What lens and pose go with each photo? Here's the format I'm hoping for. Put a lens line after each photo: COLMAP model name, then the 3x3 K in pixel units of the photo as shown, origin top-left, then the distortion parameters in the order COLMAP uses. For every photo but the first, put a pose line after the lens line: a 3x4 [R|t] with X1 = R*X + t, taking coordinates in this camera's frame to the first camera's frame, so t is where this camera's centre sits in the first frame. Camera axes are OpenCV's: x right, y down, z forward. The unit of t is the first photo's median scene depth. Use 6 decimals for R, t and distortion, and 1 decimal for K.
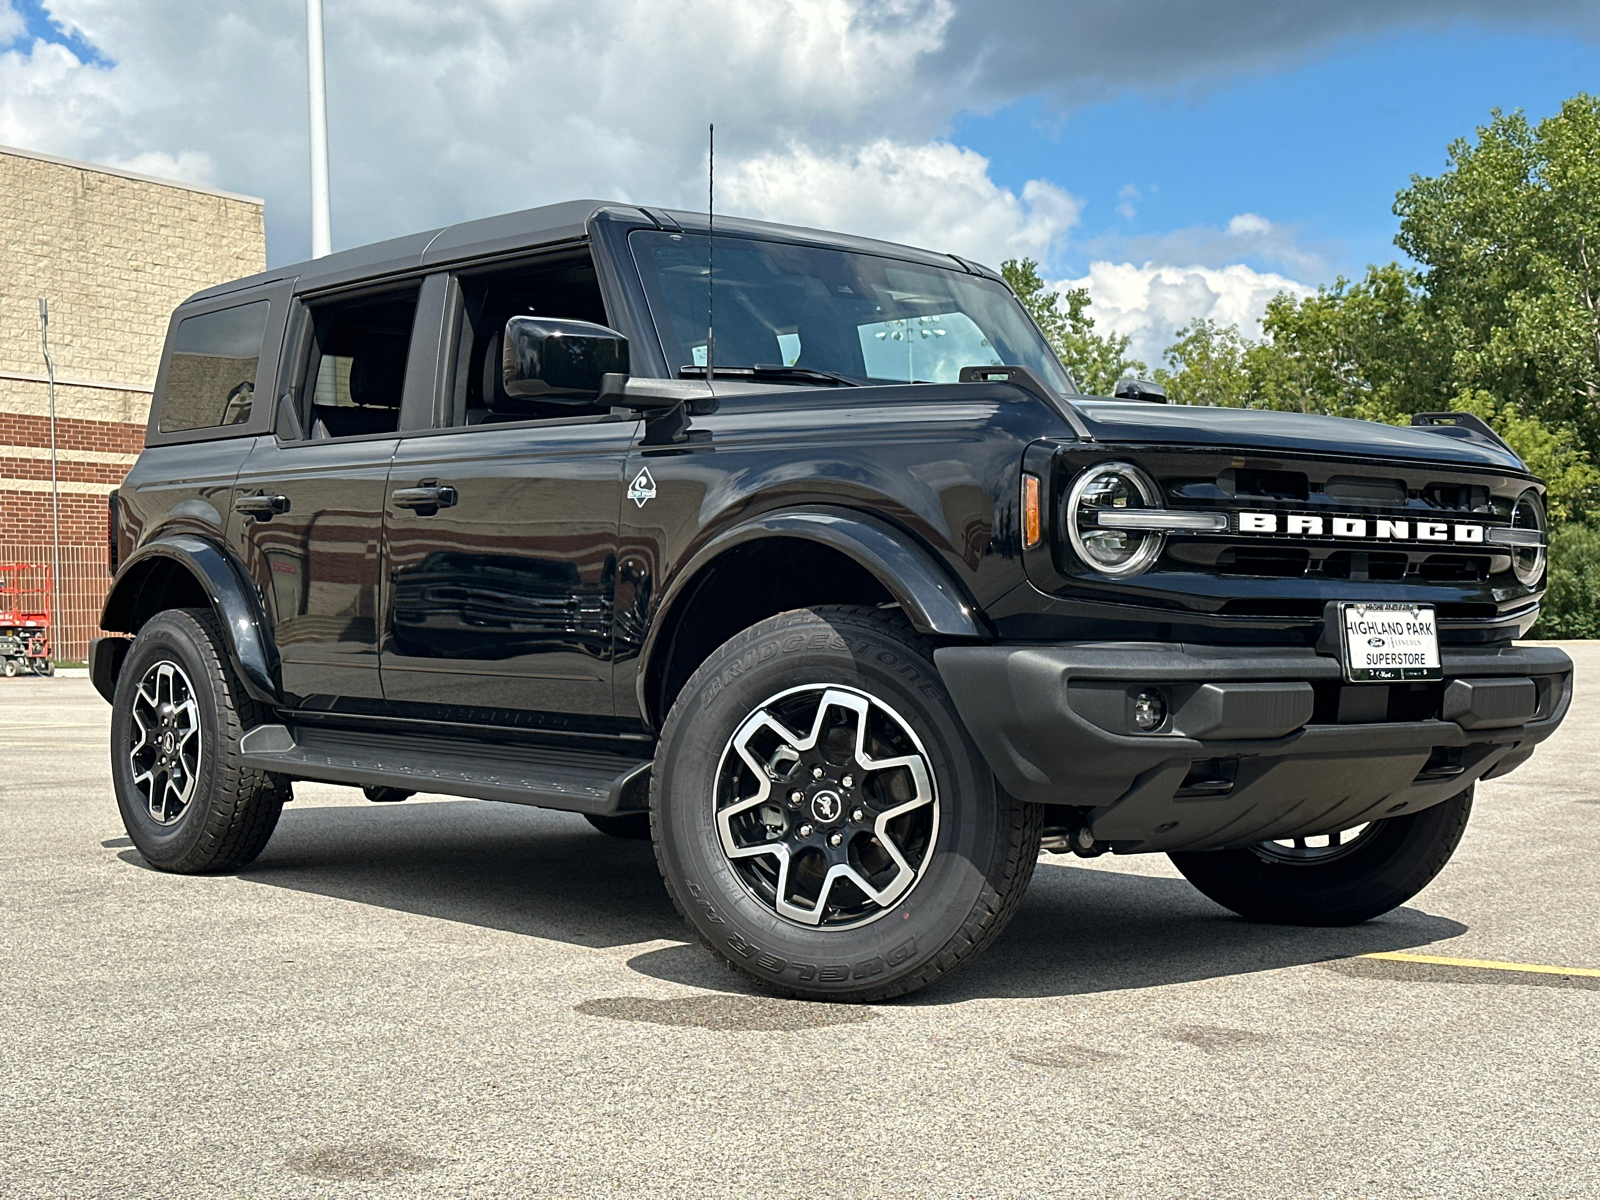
lens RADIAL K [[2245.0, 0, 824.9], [0, 2245.0, 661.3], [0, 0, 1]] dist [0.105808, -0.081900]
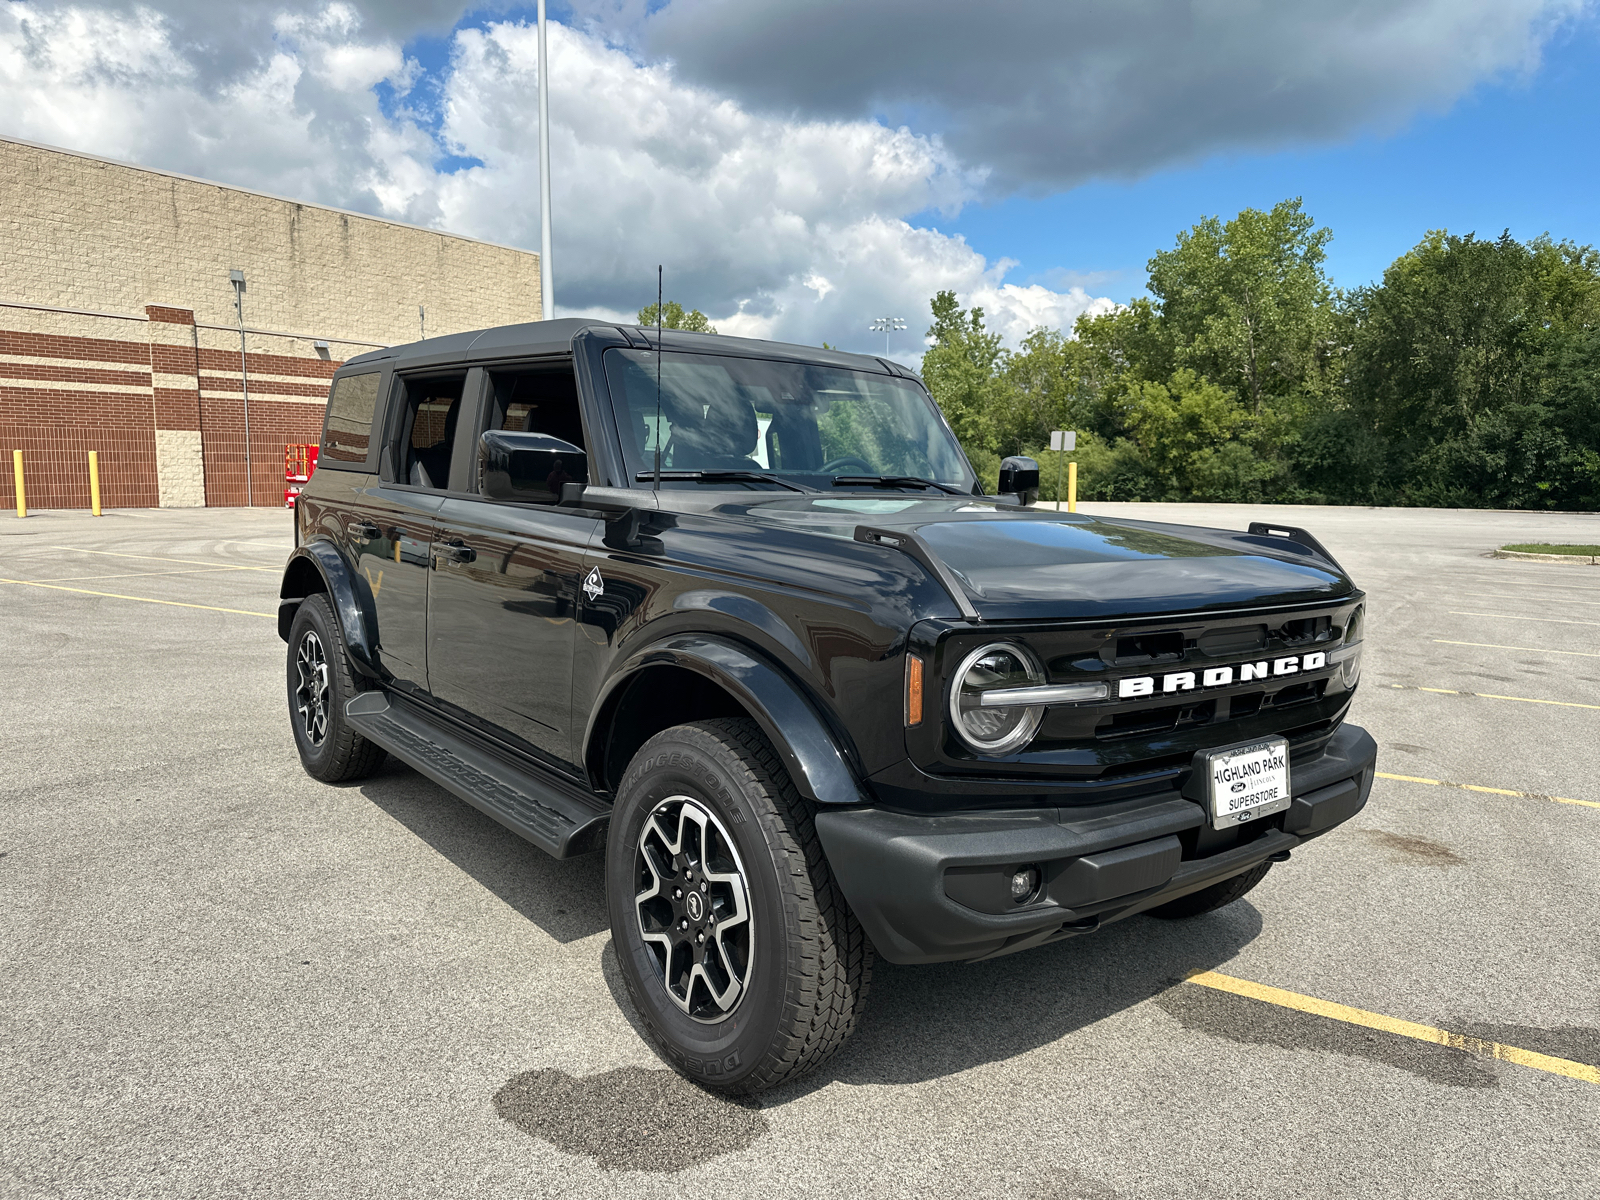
lens RADIAL K [[1136.7, 0, 803.6], [0, 1136.7, 607.5], [0, 0, 1]] dist [0.039039, -0.047384]
pose [[0.999178, 0.029314, -0.028017, 0.042101], [-0.026372, 0.994622, 0.100158, -0.117395], [0.030802, -0.099336, 0.994577, 0.383124]]
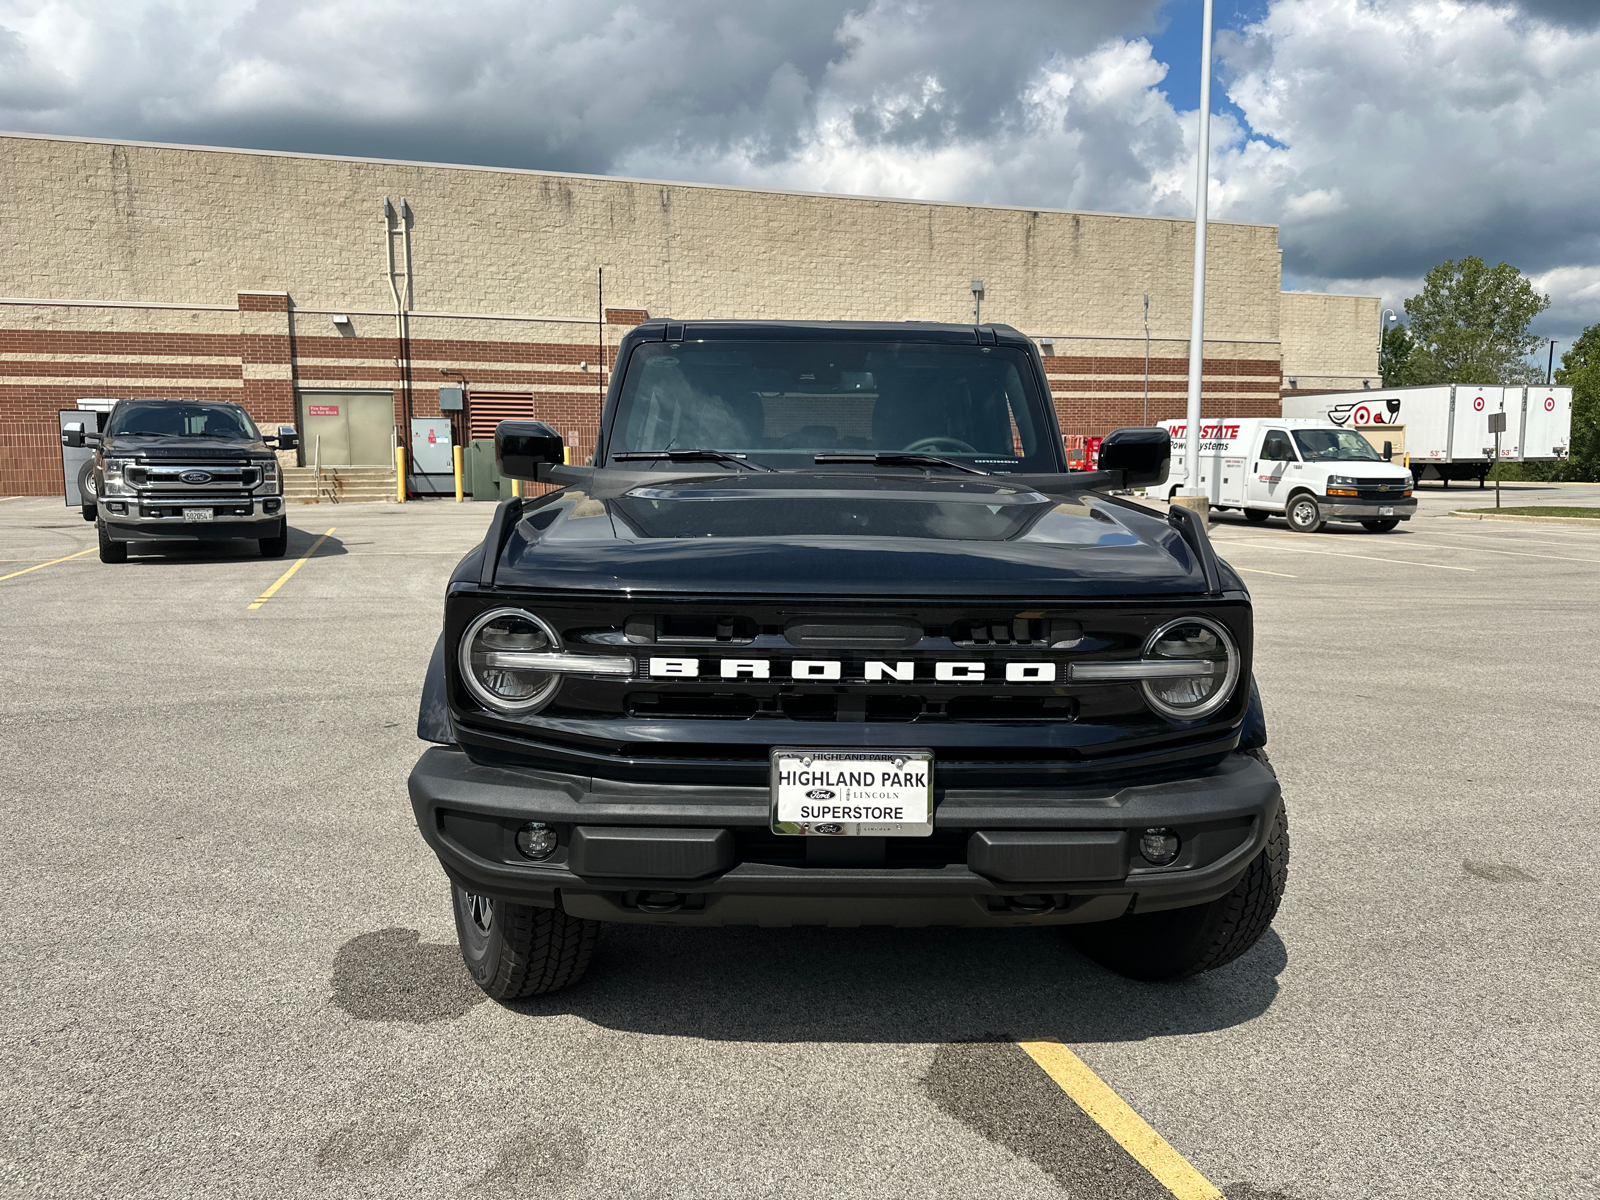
lens RADIAL K [[1131.0, 0, 800.0], [0, 1131.0, 600.0], [0, 0, 1]] dist [0.082749, -0.091636]
pose [[0.773250, 0.091543, -0.627459, 0.440325], [-0.020206, 0.992579, 0.119911, -0.122535], [0.633780, -0.080042, 0.769361, 0.521424]]
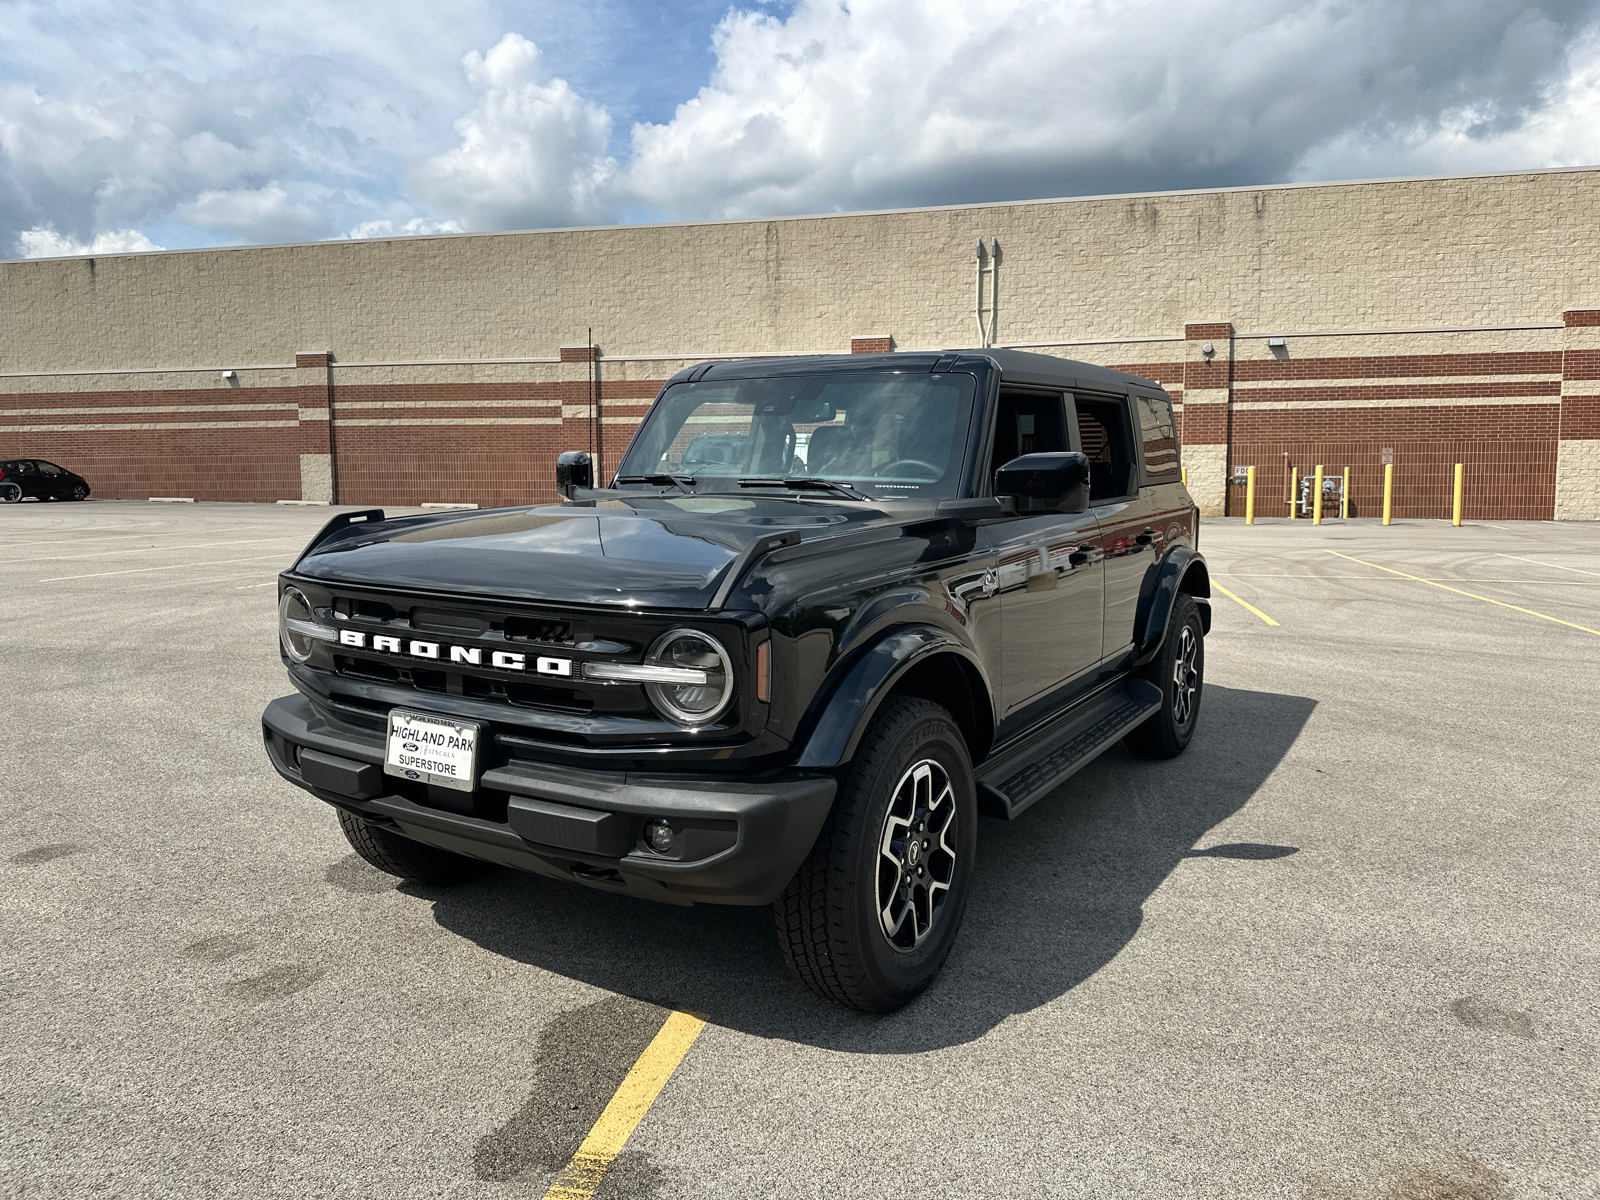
lens RADIAL K [[1129.6, 0, 798.2], [0, 1129.6, 595.4], [0, 0, 1]] dist [0.039804, -0.035047]
pose [[0.311116, 0.112293, -0.943715, 0.726008], [-0.020599, 0.993558, 0.111433, -0.134083], [0.950149, -0.015229, 0.311425, 0.834824]]
